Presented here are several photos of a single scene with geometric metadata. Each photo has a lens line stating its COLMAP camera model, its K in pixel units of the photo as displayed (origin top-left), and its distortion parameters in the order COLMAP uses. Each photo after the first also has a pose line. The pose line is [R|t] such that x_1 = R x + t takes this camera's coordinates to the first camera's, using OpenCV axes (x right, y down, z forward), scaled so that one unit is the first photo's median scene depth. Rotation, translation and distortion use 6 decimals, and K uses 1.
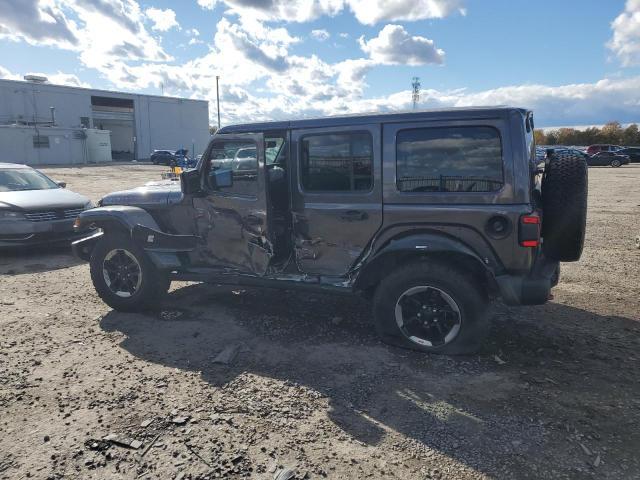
lens RADIAL K [[535.8, 0, 316.0], [0, 535.8, 241.6], [0, 0, 1]] dist [0.017822, 0.000002]
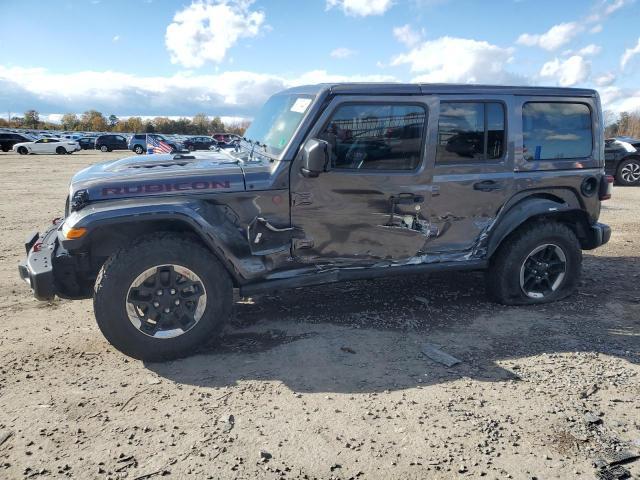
lens RADIAL K [[535.8, 0, 316.0], [0, 535.8, 241.6], [0, 0, 1]] dist [0.017822, 0.000002]
pose [[0.689753, -0.123079, 0.713507, -0.861548], [0.110670, 0.991788, 0.064096, -0.044036], [-0.715536, 0.034754, 0.697710, 0.520933]]
